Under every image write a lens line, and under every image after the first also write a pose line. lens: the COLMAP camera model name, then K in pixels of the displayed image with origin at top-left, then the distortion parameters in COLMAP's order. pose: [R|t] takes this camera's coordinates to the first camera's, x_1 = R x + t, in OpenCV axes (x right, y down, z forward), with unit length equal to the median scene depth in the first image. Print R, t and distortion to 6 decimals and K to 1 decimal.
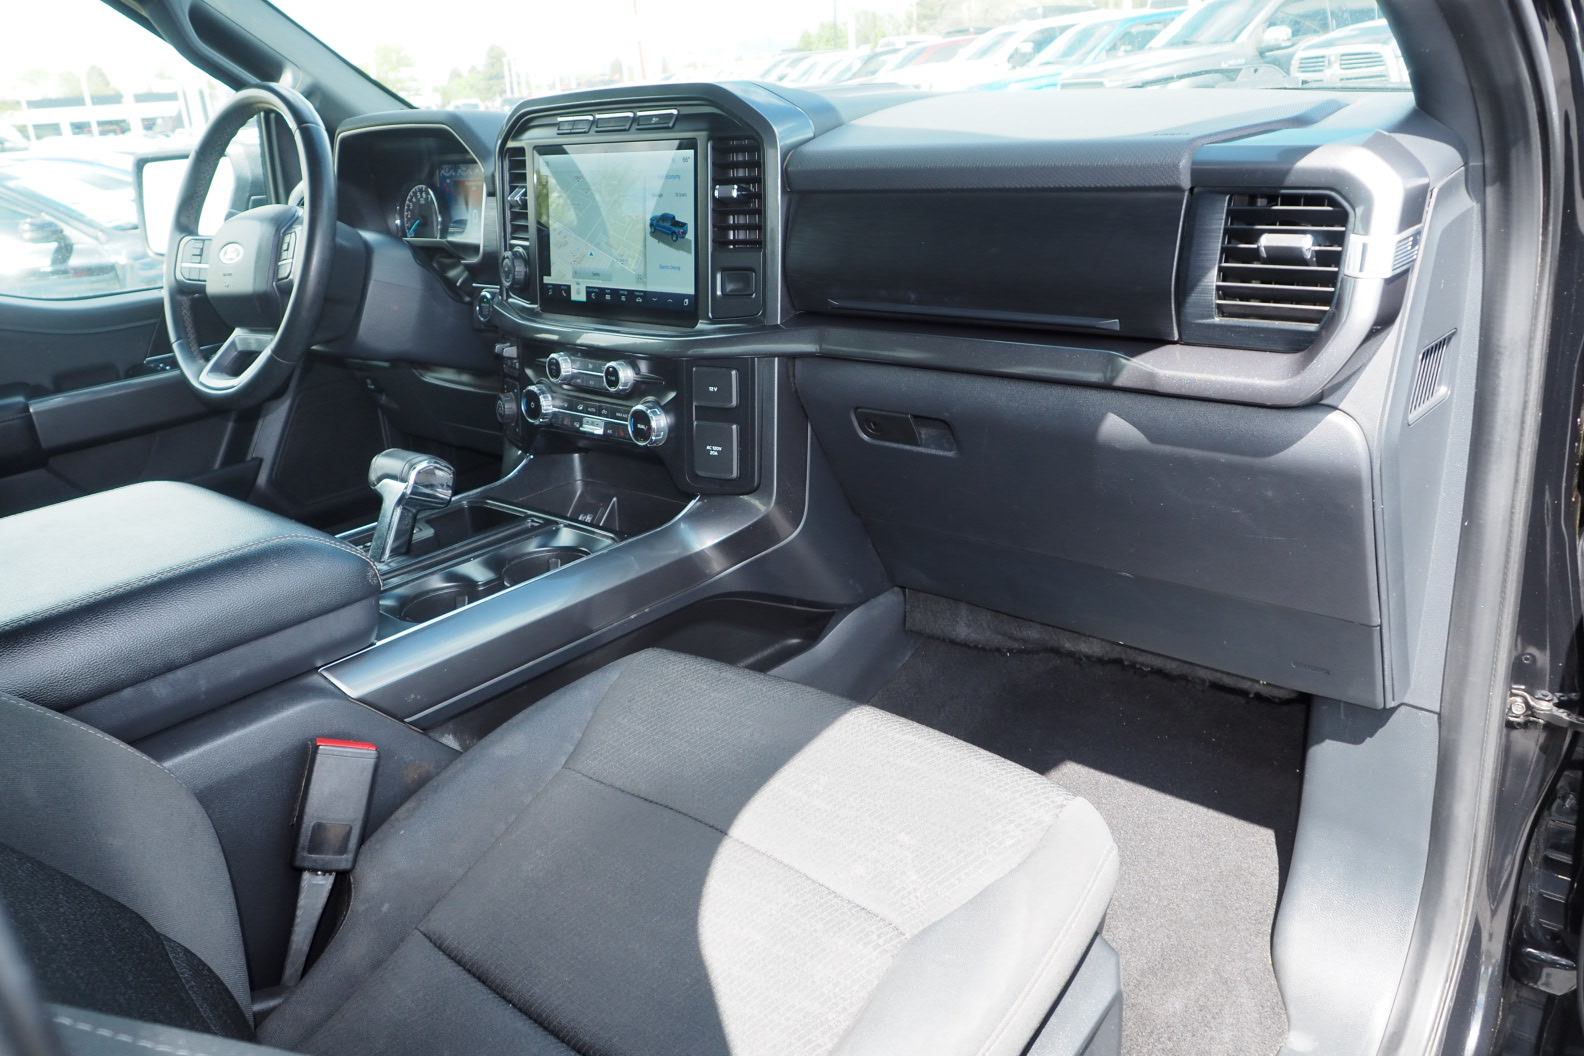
lens RADIAL K [[1176.4, 0, 792.8], [0, 1176.4, 527.1], [0, 0, 1]] dist [-0.048021, 0.014465]
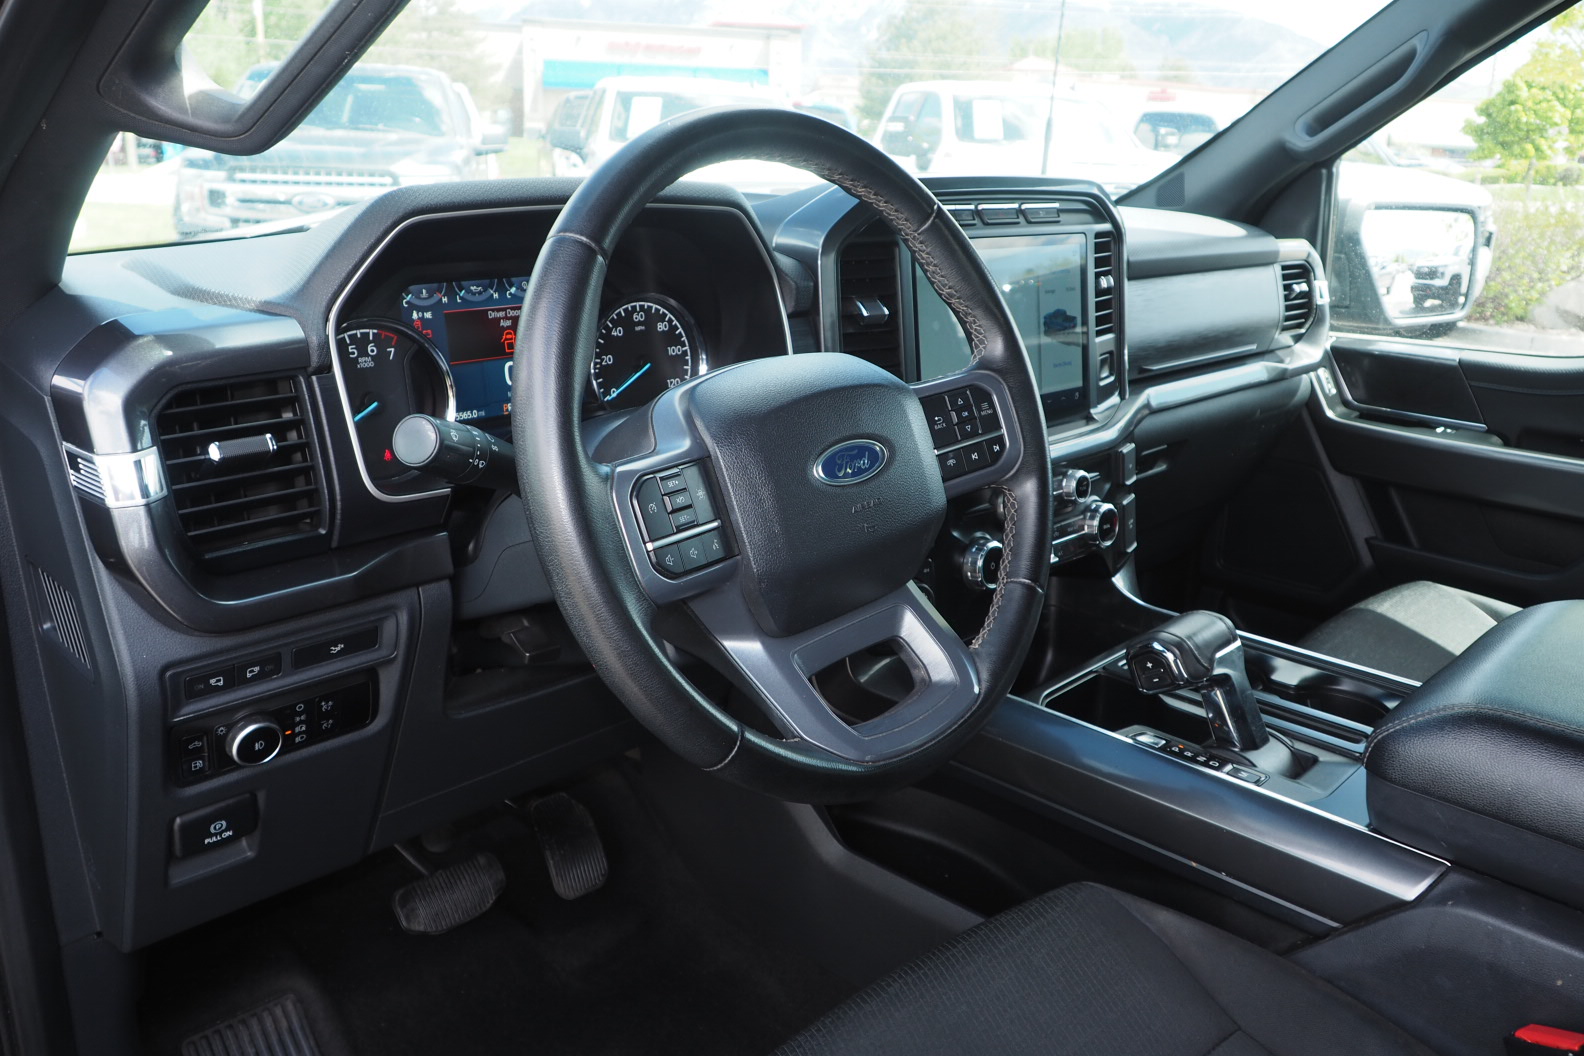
lens RADIAL K [[1176.4, 0, 788.0], [0, 1176.4, 542.2], [0, 0, 1]] dist [-0.048021, 0.014465]
pose [[0.086640, -0.248906, 0.964645, -1.079318], [0.320585, 0.923748, 0.209560, -0.357333], [-0.943249, 0.291094, 0.159828, 1.092508]]
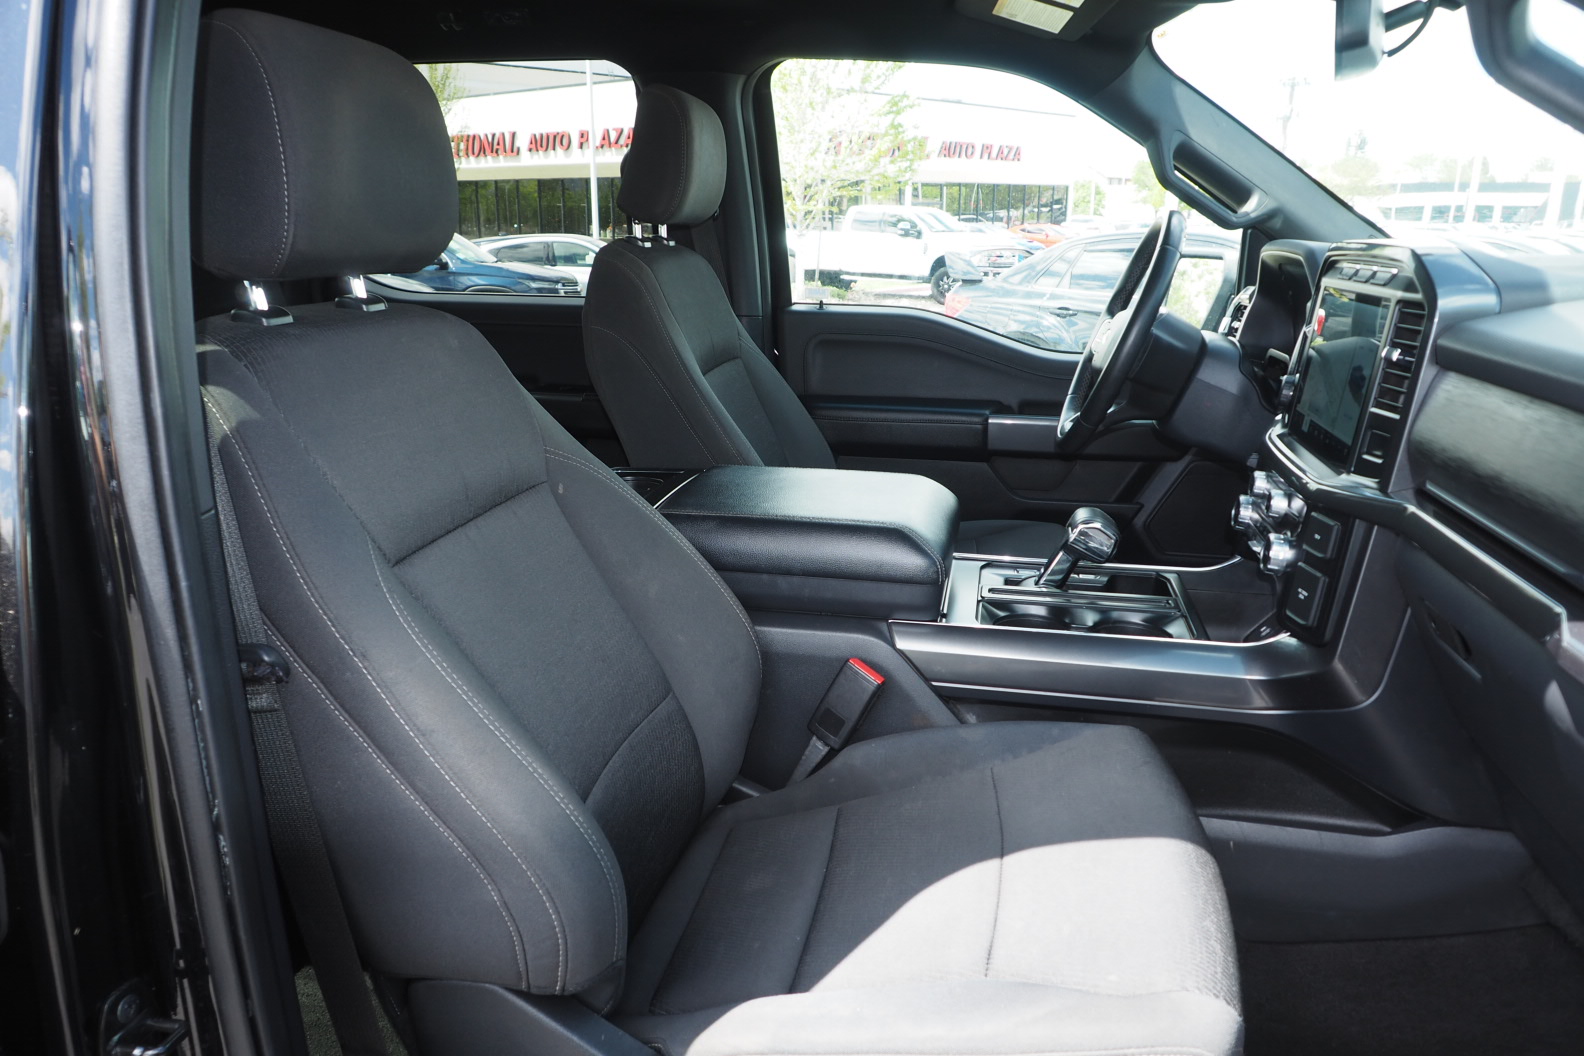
lens RADIAL K [[1114.3, 0, 759.4], [0, 1114.3, 531.7], [0, 0, 1]] dist [-0.045626, 0.007519]
pose [[0.475306, 0.292397, -0.829812, 0.476360], [-0.331436, 0.933185, 0.138980, -0.089434], [0.815006, 0.208972, 0.540459, 0.081775]]
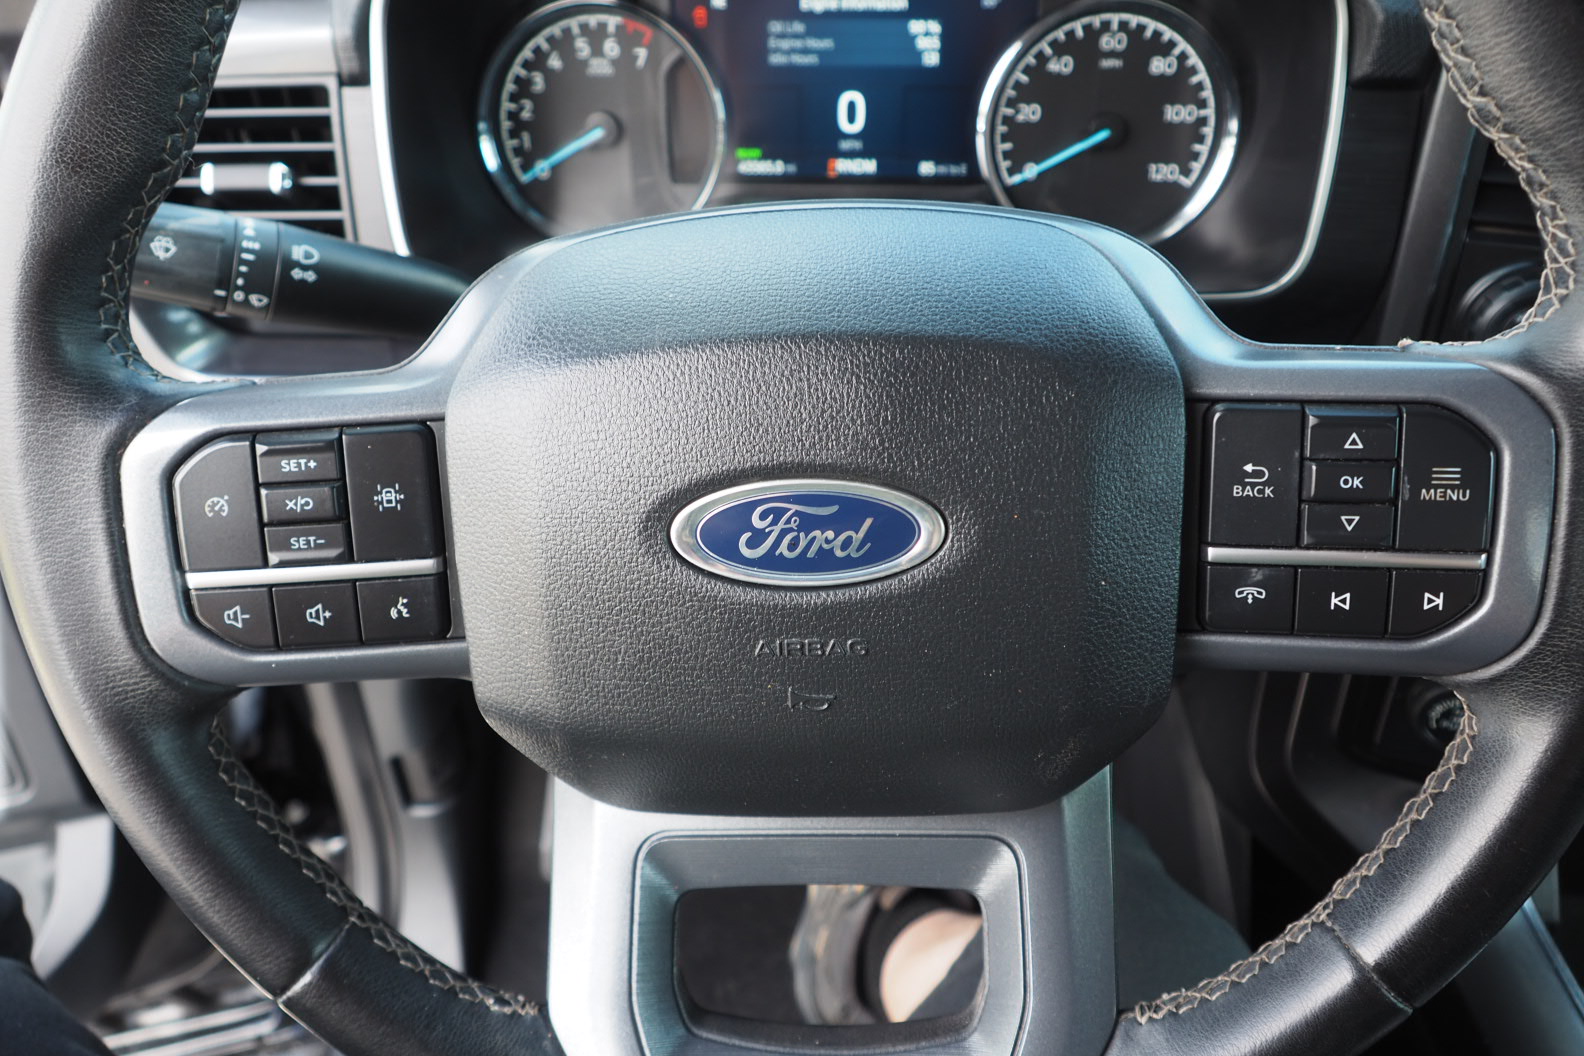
lens RADIAL K [[1114.3, 0, 796.8], [0, 1114.3, 517.7], [0, 0, 1]] dist [-0.045626, 0.007519]
pose [[0.800796, -0.288525, 0.524861, -0.655254], [0.167949, 0.949336, 0.265622, -0.324632], [-0.574908, -0.124560, 0.808682, 0.982088]]
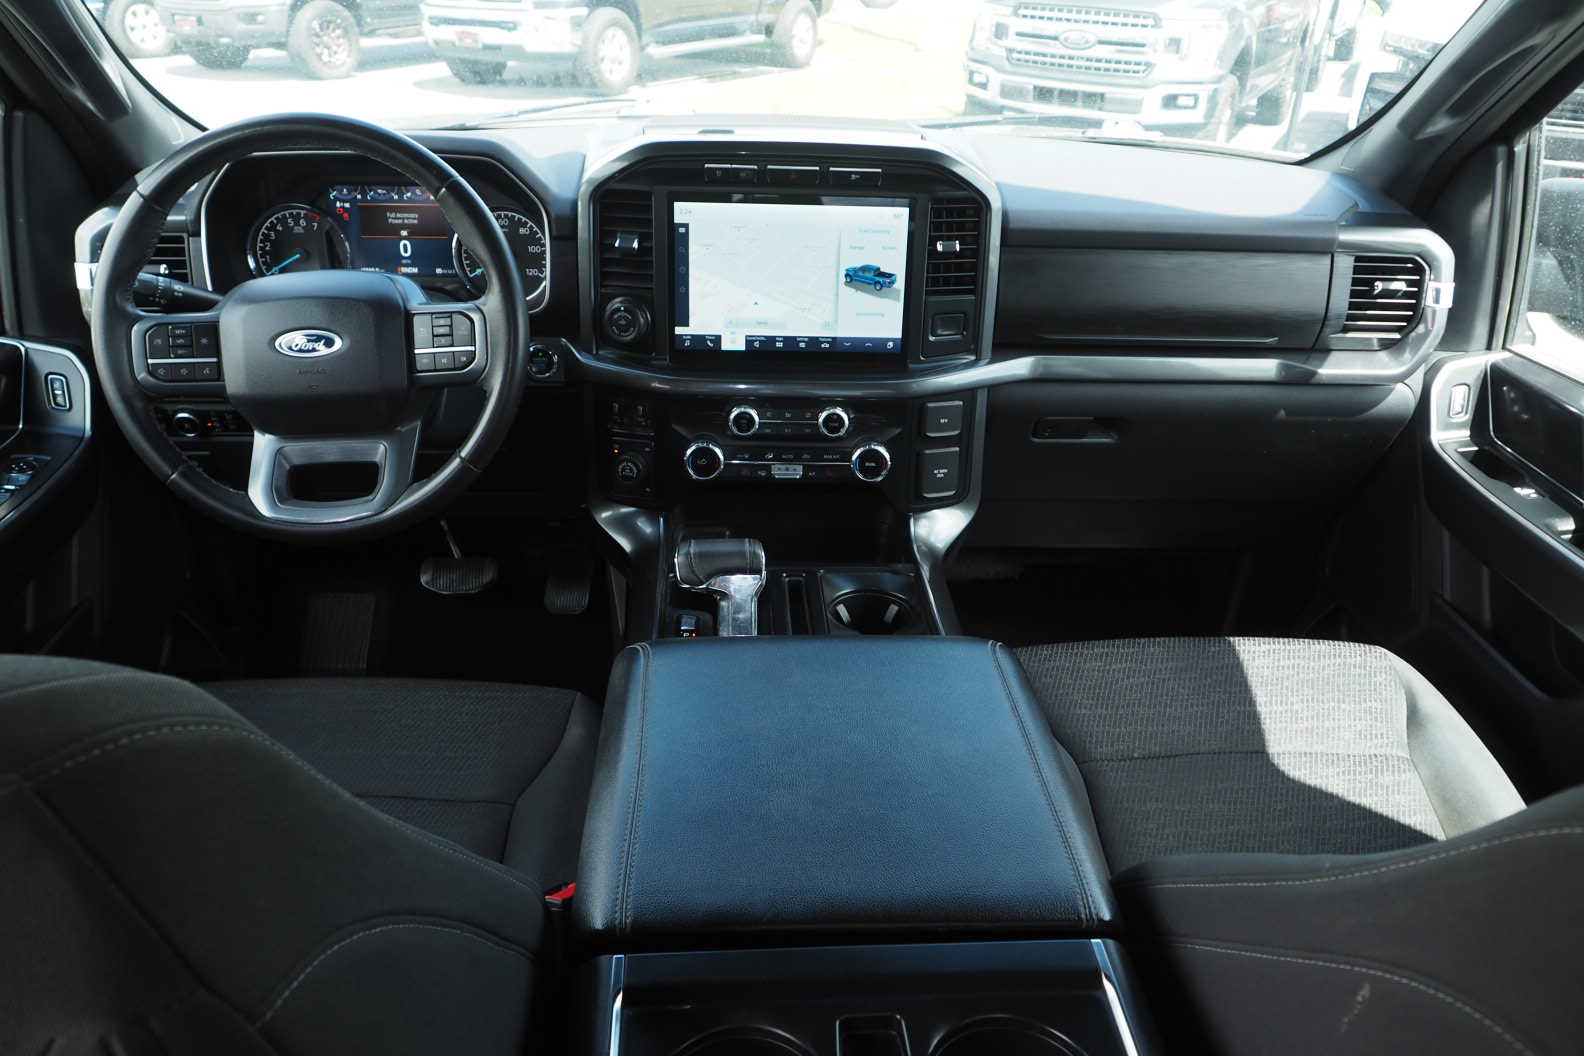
lens RADIAL K [[1114.3, 0, 795.9], [0, 1114.3, 520.4], [0, 0, 1]] dist [-0.045626, 0.007519]
pose [[0.710099, -0.239897, 0.661974, -0.866585], [0.164597, 0.970675, 0.175206, -0.226164], [-0.684593, -0.015455, 0.728761, 0.298198]]
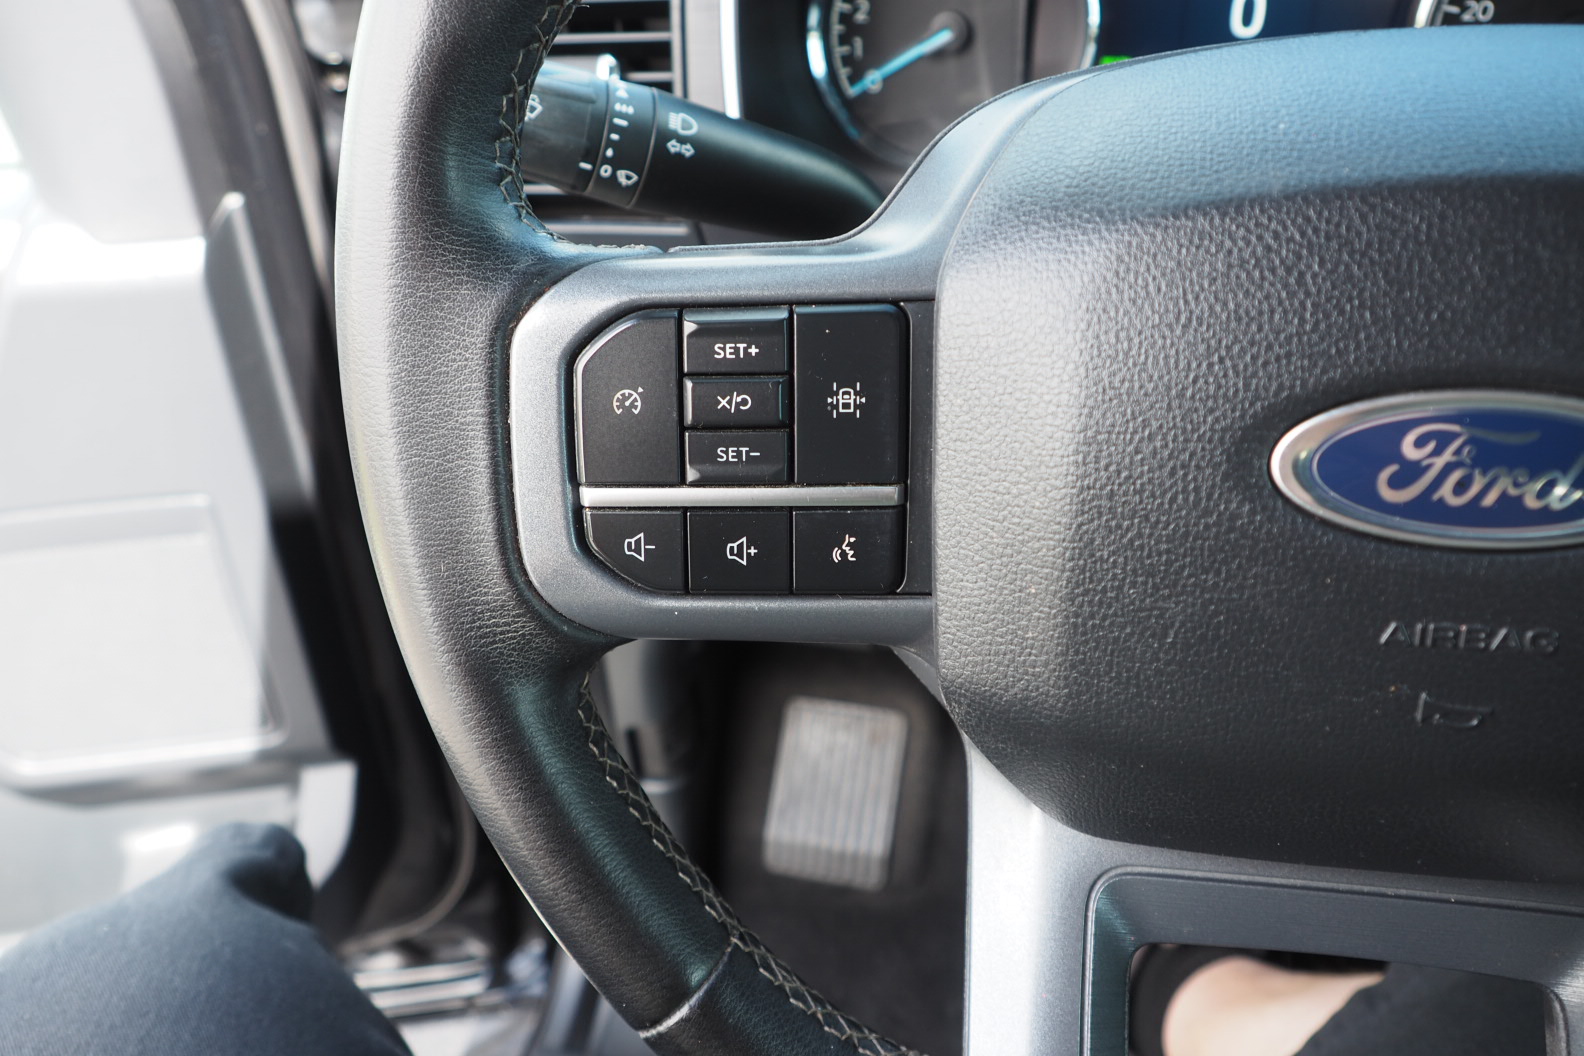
lens RADIAL K [[1114.3, 0, 786.8], [0, 1114.3, 532.6], [0, 0, 1]] dist [-0.045626, 0.007519]
pose [[0.890615, -0.248183, 0.381065, -0.679000], [0.155950, 0.953819, 0.256727, -0.309451], [-0.427182, -0.169218, 0.888190, 1.057060]]
